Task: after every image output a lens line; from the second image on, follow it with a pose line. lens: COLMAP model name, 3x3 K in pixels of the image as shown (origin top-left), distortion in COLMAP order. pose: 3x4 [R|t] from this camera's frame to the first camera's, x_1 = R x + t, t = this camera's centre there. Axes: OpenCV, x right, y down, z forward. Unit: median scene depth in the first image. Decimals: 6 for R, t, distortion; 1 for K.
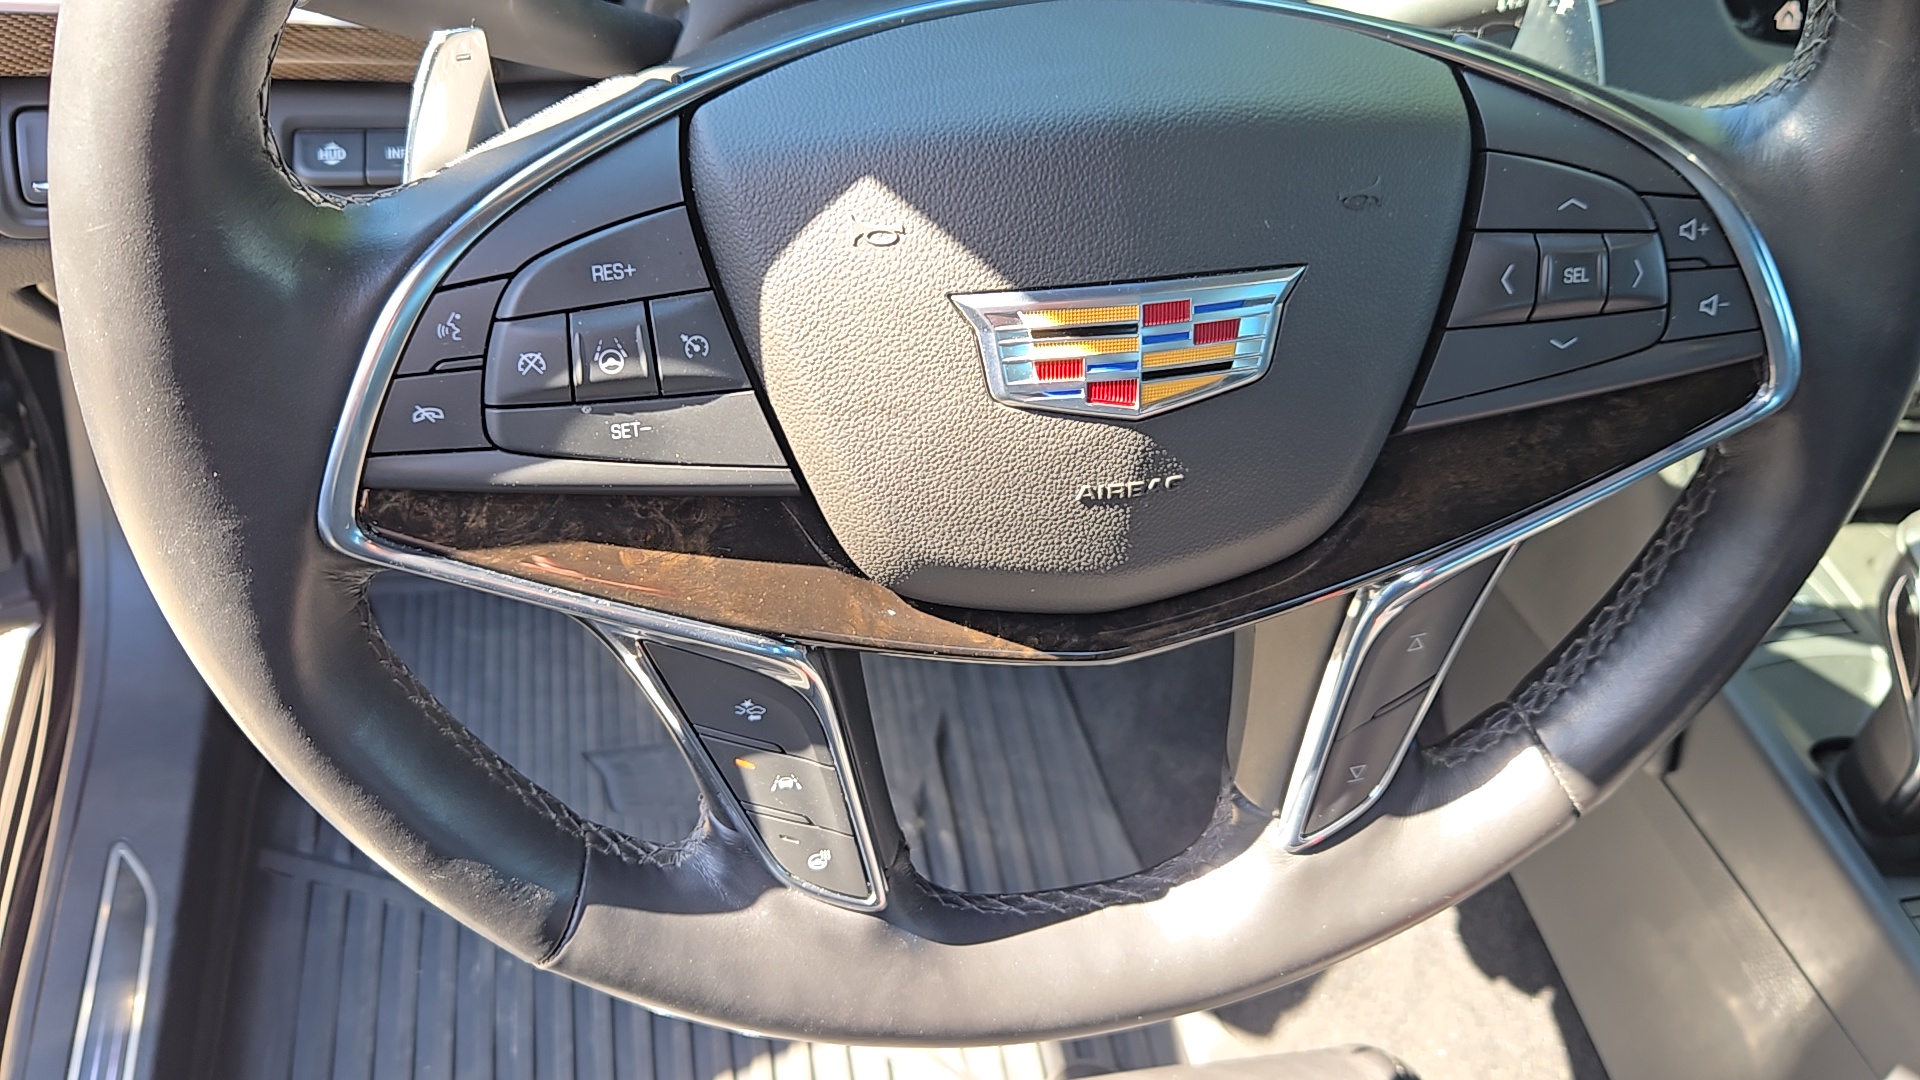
lens RADIAL K [[1627.1, 0, 960.0], [0, 1627.1, 540.0], [0, 0, 1]] dist [0.003517, -0.005841]
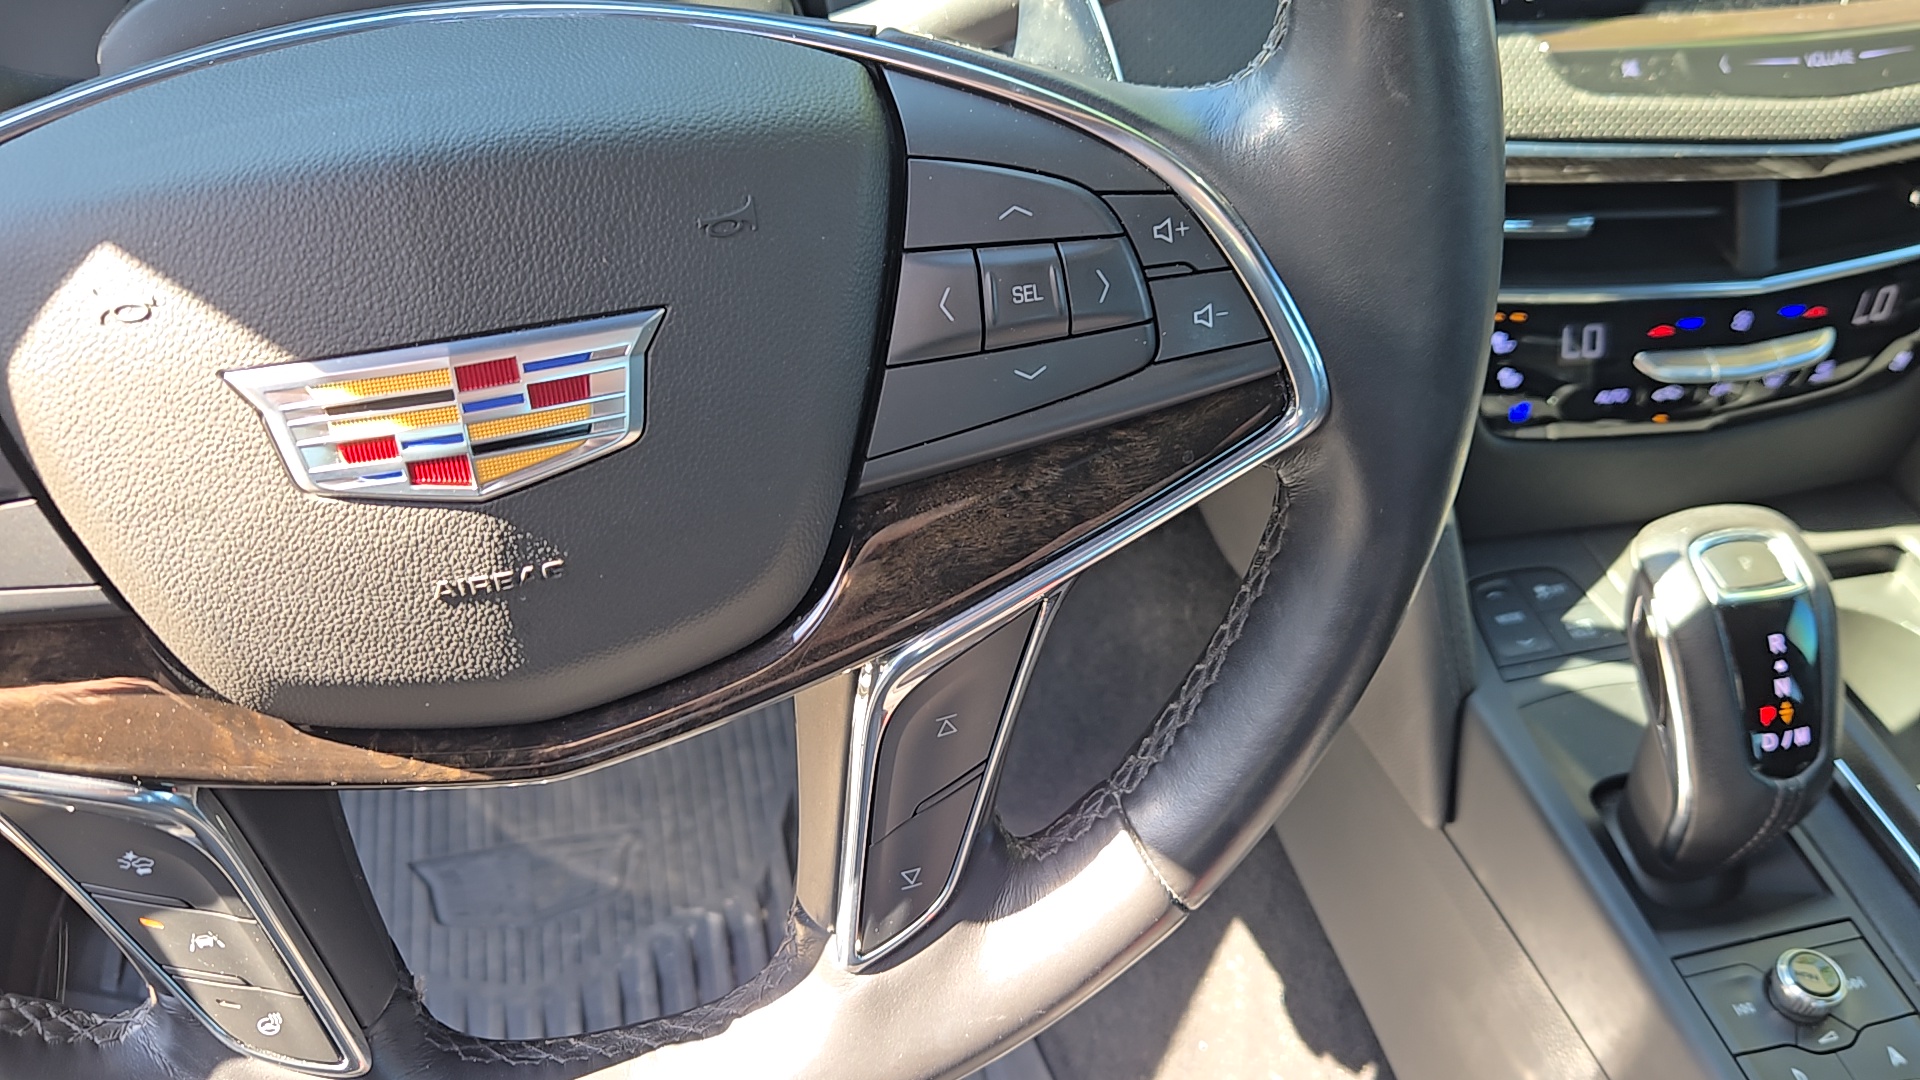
lens RADIAL K [[1627.1, 0, 960.0], [0, 1627.1, 540.0], [0, 0, 1]] dist [0.003517, -0.005841]
pose [[0.997134, -0.071903, -0.023534, 0.368158], [0.071082, 0.996890, -0.034035, -0.006592], [0.025908, 0.032264, 0.999144, 0.151218]]
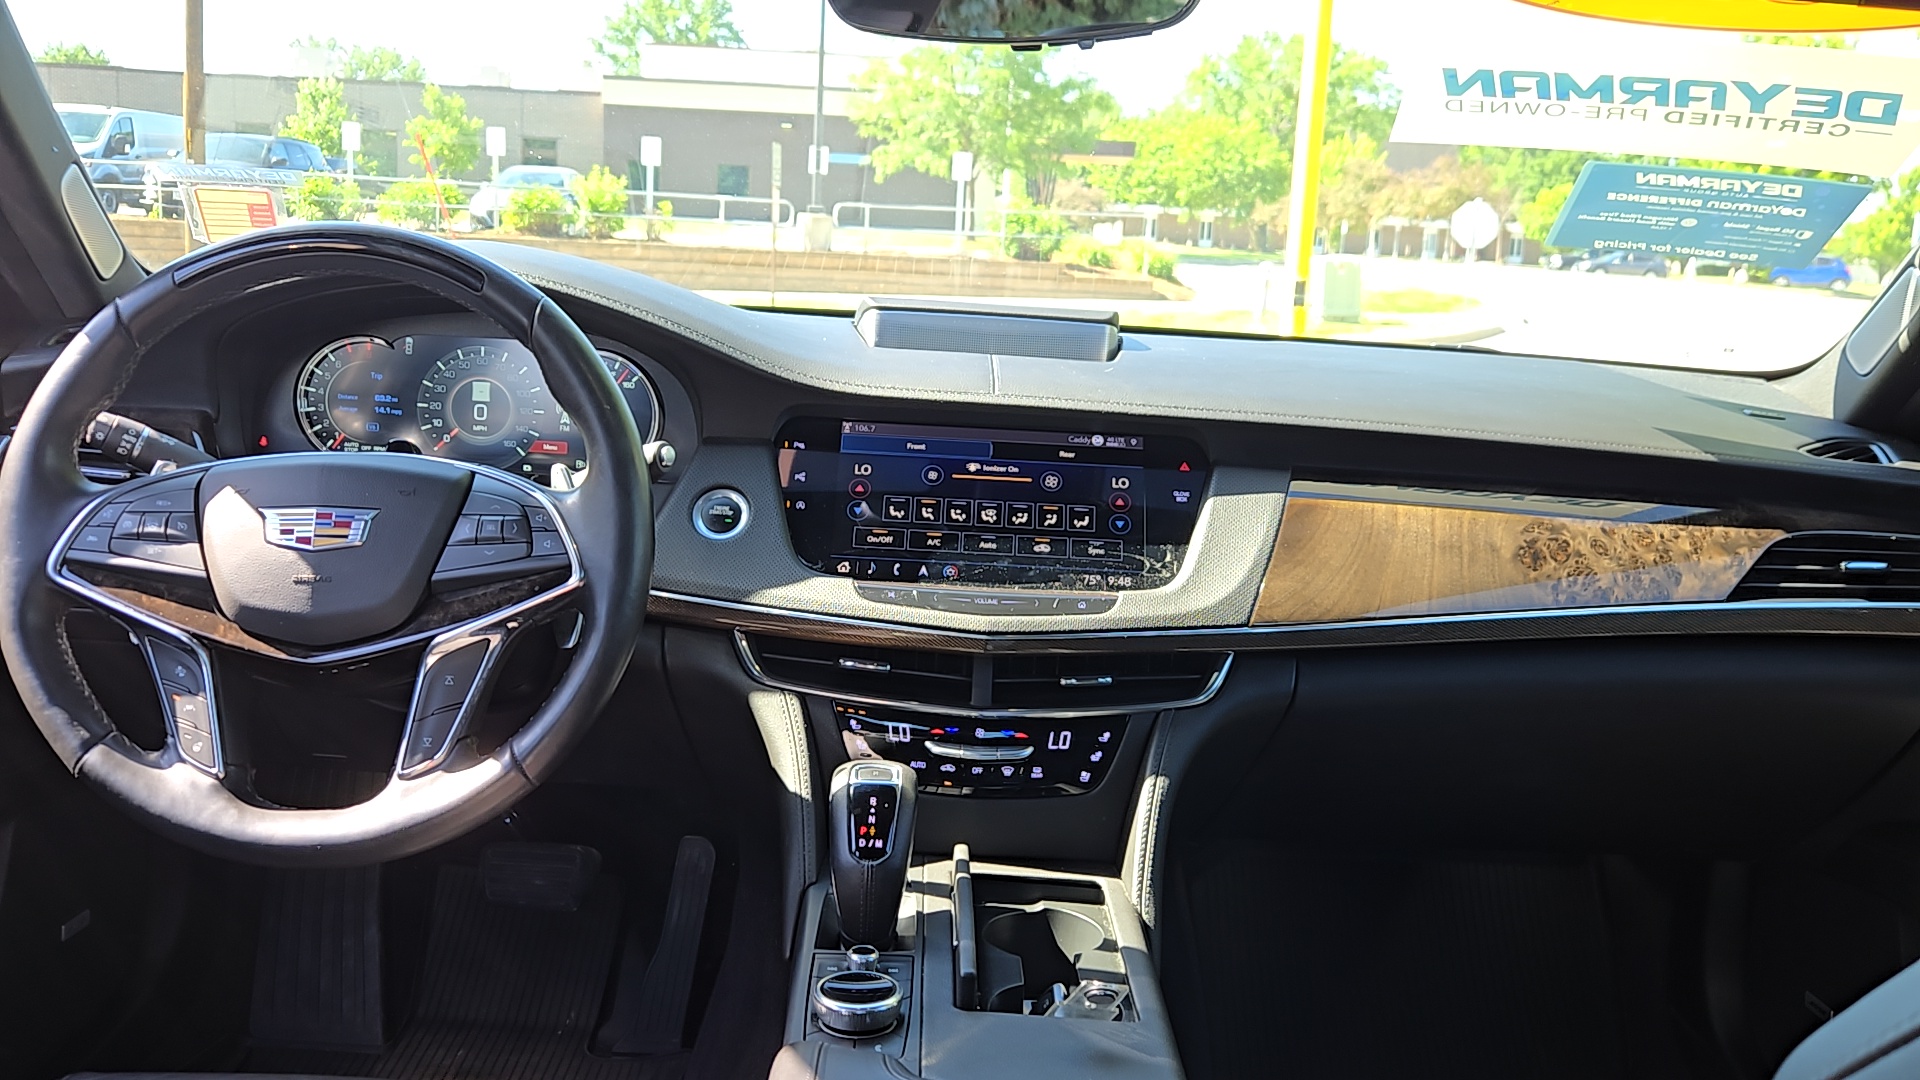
lens RADIAL K [[1627.1, 0, 960.0], [0, 1627.1, 540.0], [0, 0, 1]] dist [0.003517, -0.005841]
pose [[0.986048, 0.002592, -0.166443, 1.717809], [-0.097910, 0.817664, -0.567309, 1.434711], [0.134625, 0.575690, 0.806509, -1.214259]]
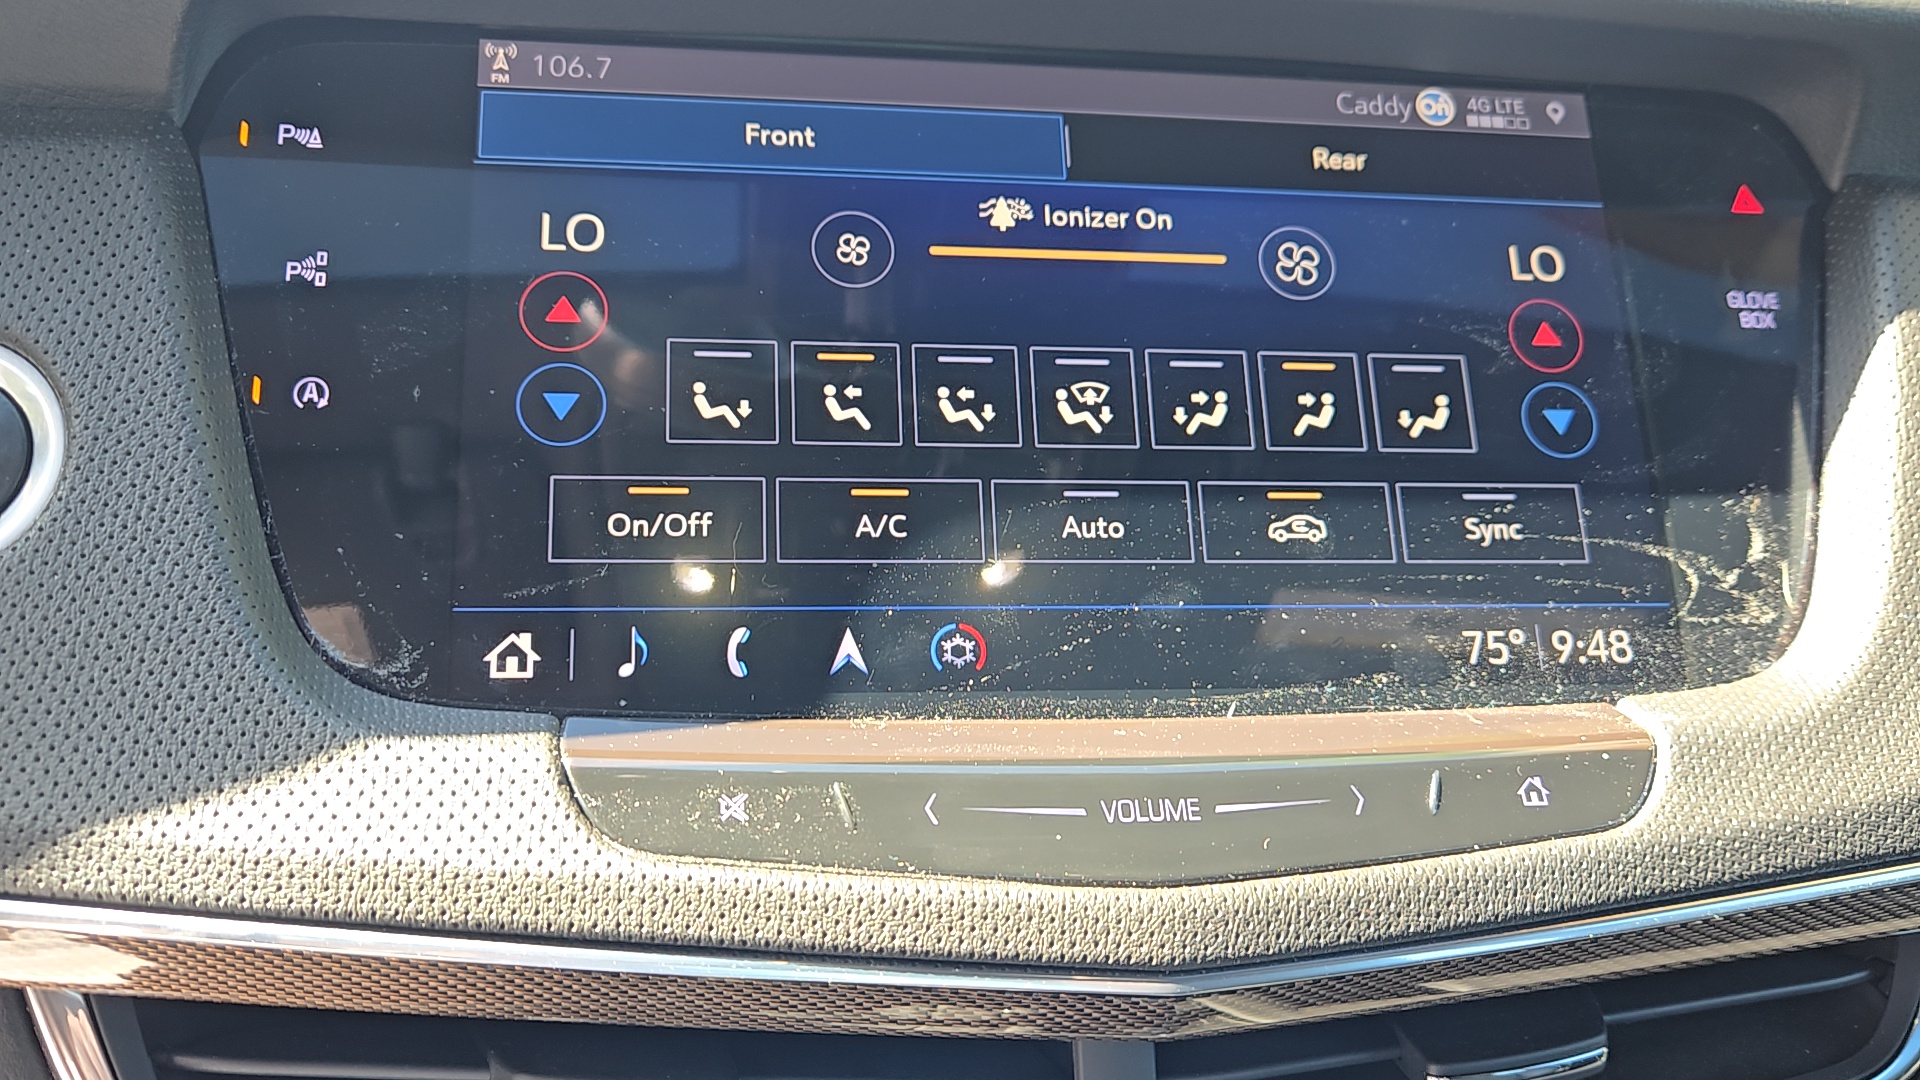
lens RADIAL K [[1627.1, 0, 960.0], [0, 1627.1, 540.0], [0, 0, 1]] dist [0.003517, -0.005841]
pose [[0.999709, -0.019028, -0.014803, 1.108812], [0.010707, 0.900573, -0.434573, -0.227601], [0.021600, 0.434288, 0.900515, 0.915723]]
